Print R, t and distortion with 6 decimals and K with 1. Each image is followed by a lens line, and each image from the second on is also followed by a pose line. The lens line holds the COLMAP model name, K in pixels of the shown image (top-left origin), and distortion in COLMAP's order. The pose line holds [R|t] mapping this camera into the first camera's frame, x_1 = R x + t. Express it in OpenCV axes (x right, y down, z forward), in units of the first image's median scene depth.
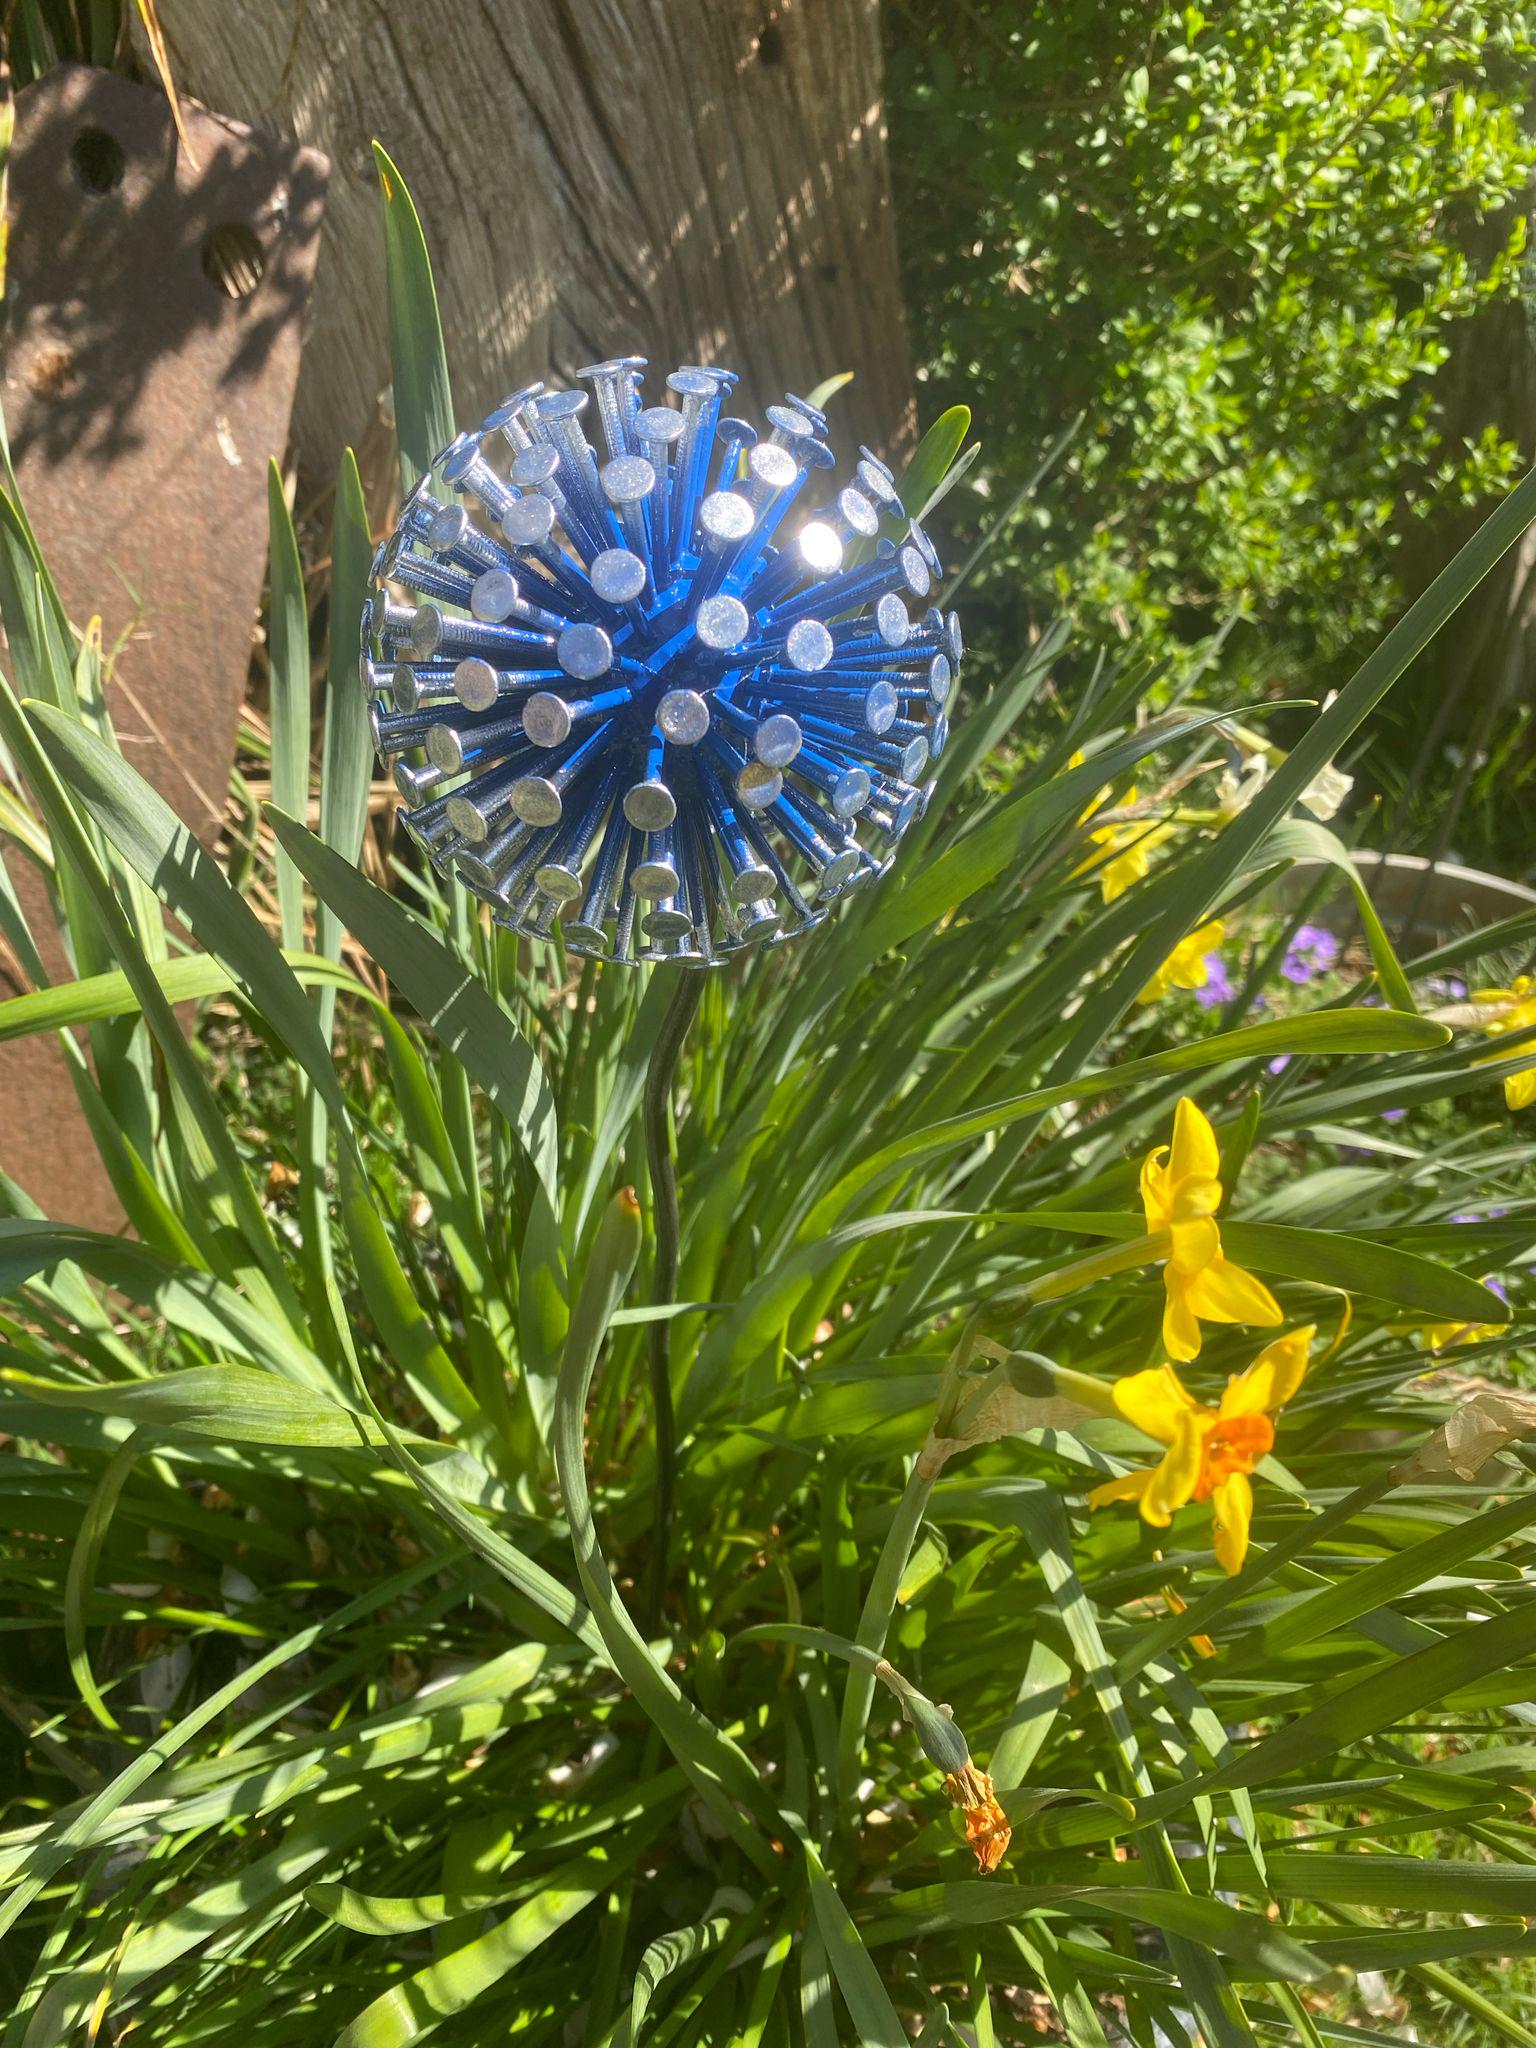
lens RADIAL K [[1528.2, 0, 768.0], [0, 1528.2, 1024.0], [0, 0, 1]] dist [-0.029173, 0.001021]
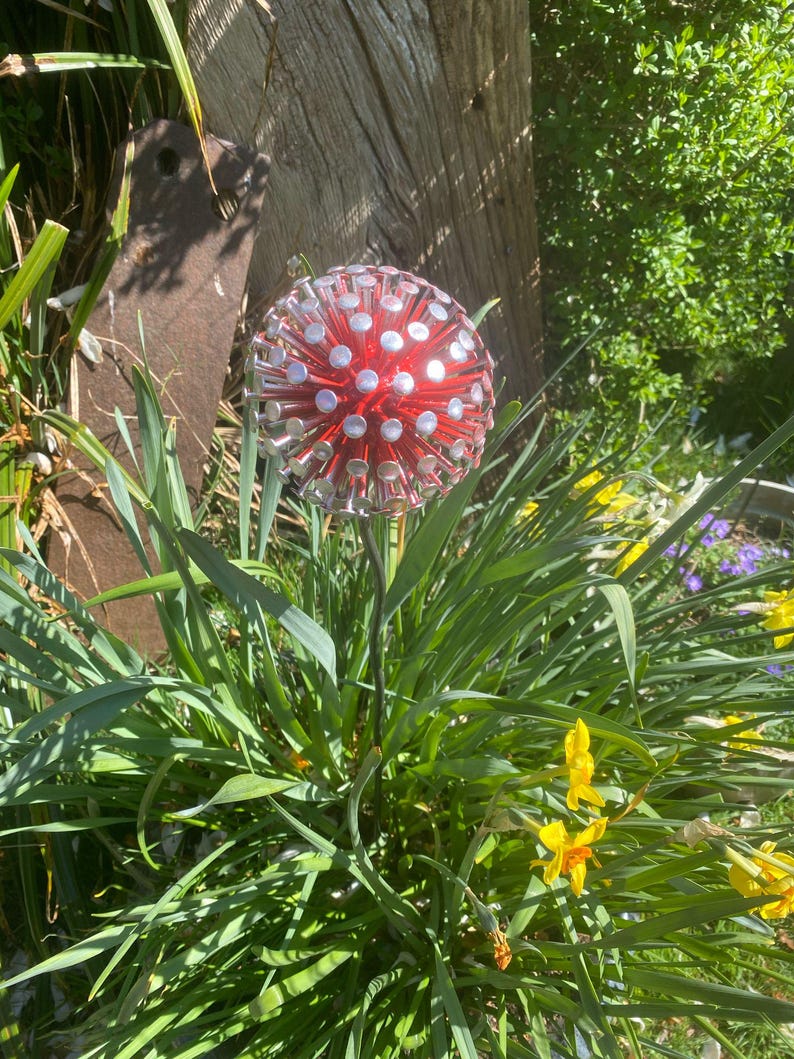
lens RADIAL K [[790.2, 0, 397.0], [0, 790.2, 529.5], [0, 0, 1]] dist [-0.029173, 0.001021]
pose [[0.995226, 0.063172, -0.074391, 0.007780], [-0.059143, 0.996724, 0.055172, -0.110339], [0.077633, -0.050509, 0.995702, -0.134523]]
